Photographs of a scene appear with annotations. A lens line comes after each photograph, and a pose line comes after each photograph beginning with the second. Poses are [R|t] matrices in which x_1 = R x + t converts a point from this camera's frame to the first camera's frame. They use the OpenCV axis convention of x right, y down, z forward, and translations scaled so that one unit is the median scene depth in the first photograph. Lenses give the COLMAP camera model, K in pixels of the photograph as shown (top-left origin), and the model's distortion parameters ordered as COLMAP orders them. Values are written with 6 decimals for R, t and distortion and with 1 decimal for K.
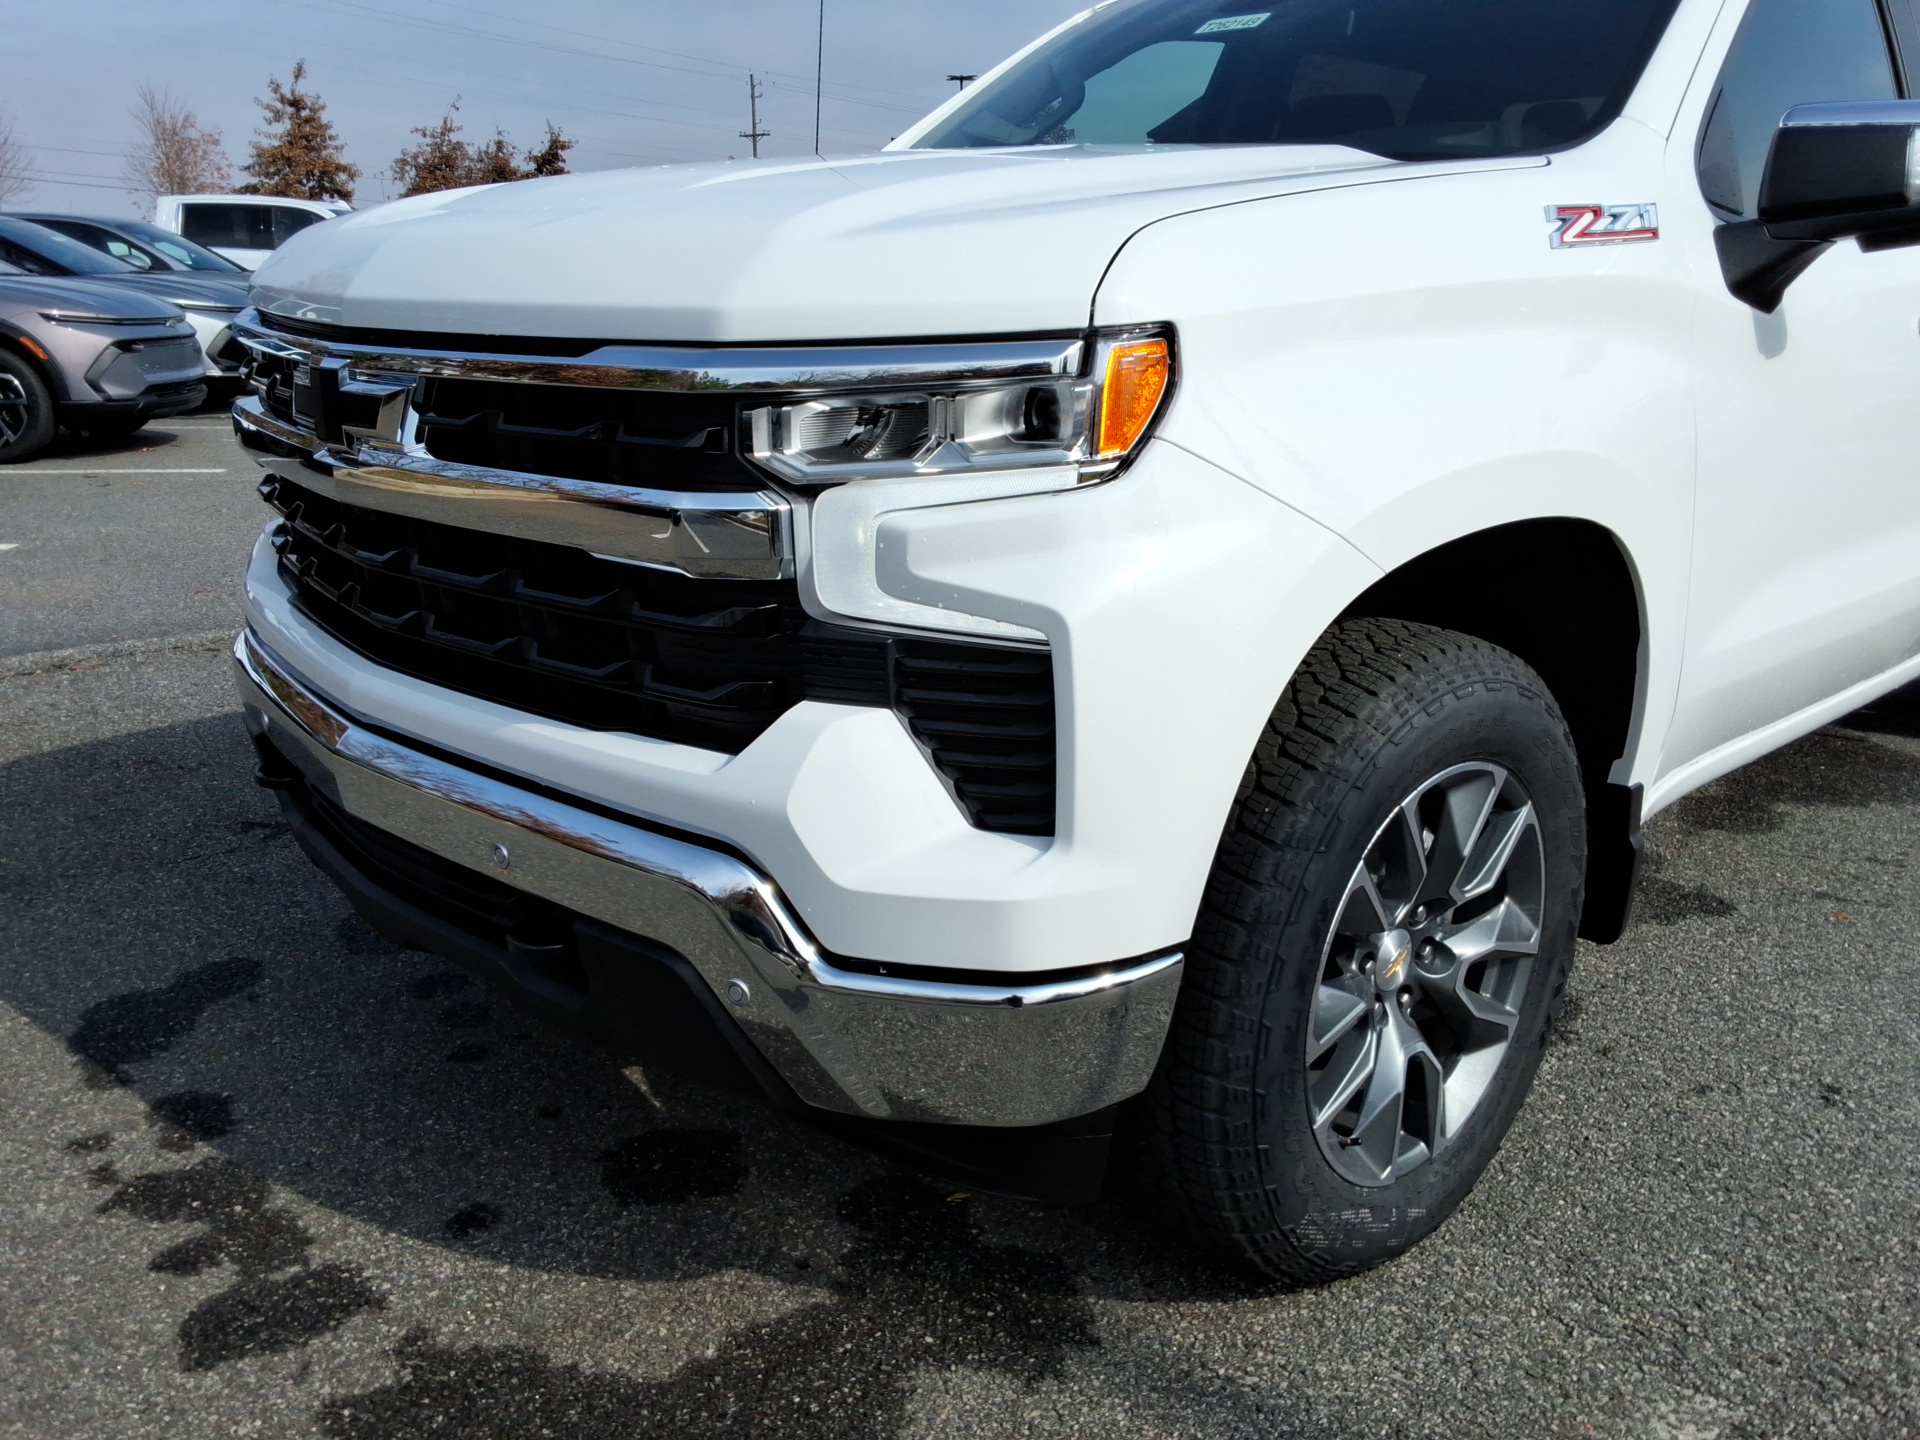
lens RADIAL K [[1547.0, 0, 961.7], [0, 1547.0, 700.9], [0, 0, 1]] dist [0.110658, -0.167150]
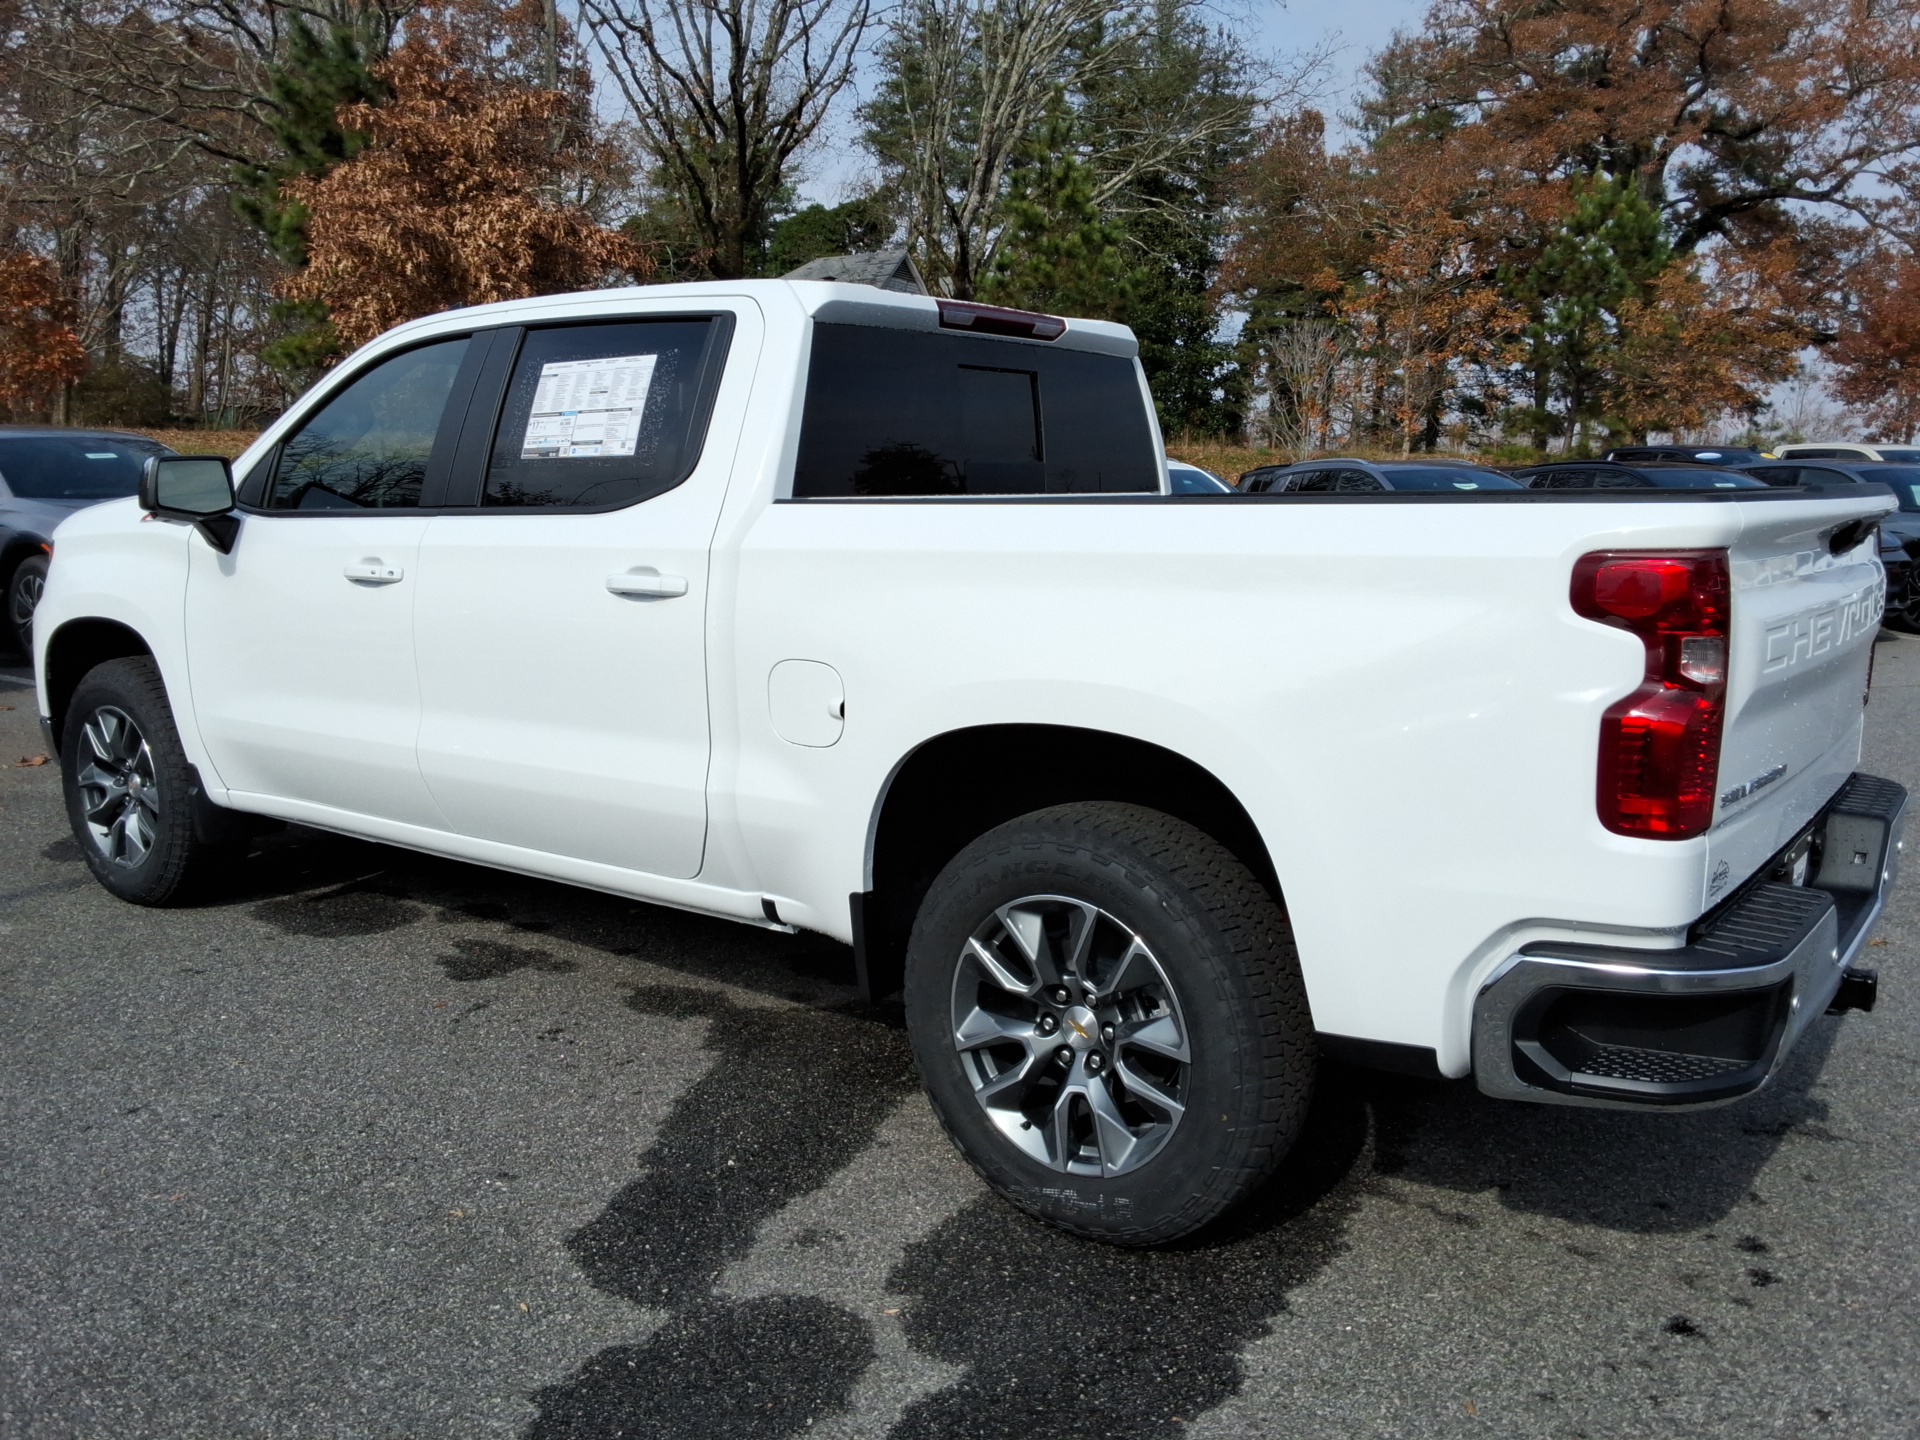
lens RADIAL K [[1547.0, 0, 962.8], [0, 1547.0, 710.8], [0, 0, 1]] dist [0.110658, -0.167150]
pose [[0.170379, 0.134530, -0.976152, 2.921500], [-0.264204, 0.960601, 0.086272, -0.521212], [0.949298, 0.243204, 0.199209, 1.677823]]
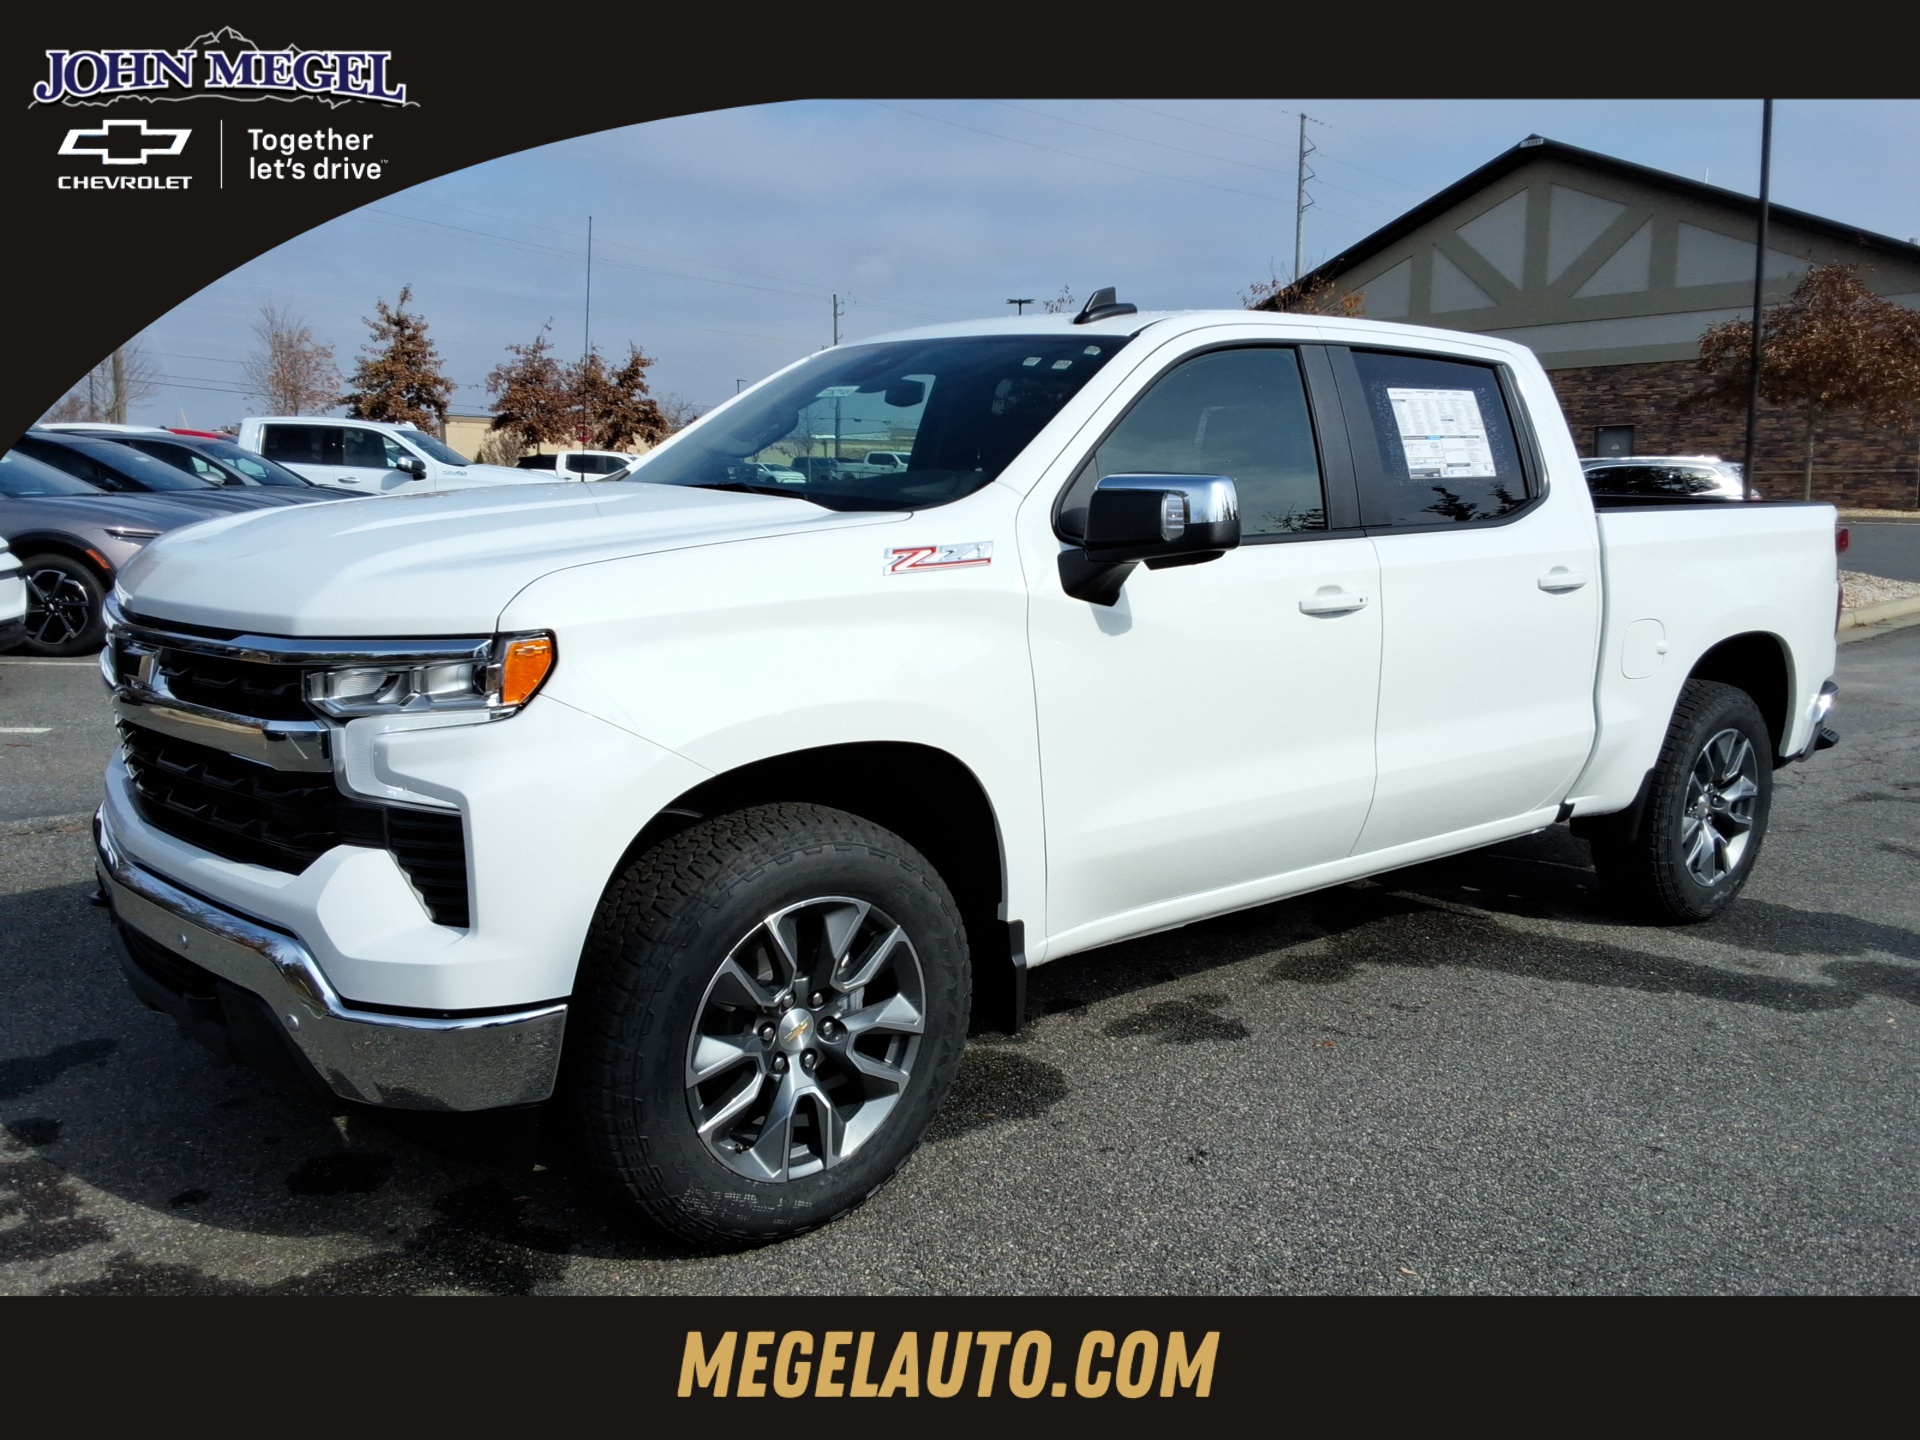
lens RADIAL K [[1547.0, 0, 967.7], [0, 1547.0, 708.5], [0, 0, 1]] dist [0.110658, -0.167150]
pose [[0.998684, 0.017377, -0.048259, 0.487844], [-0.022883, 0.992987, -0.115990, 0.026346], [0.045904, 0.116942, 0.992077, -0.498136]]
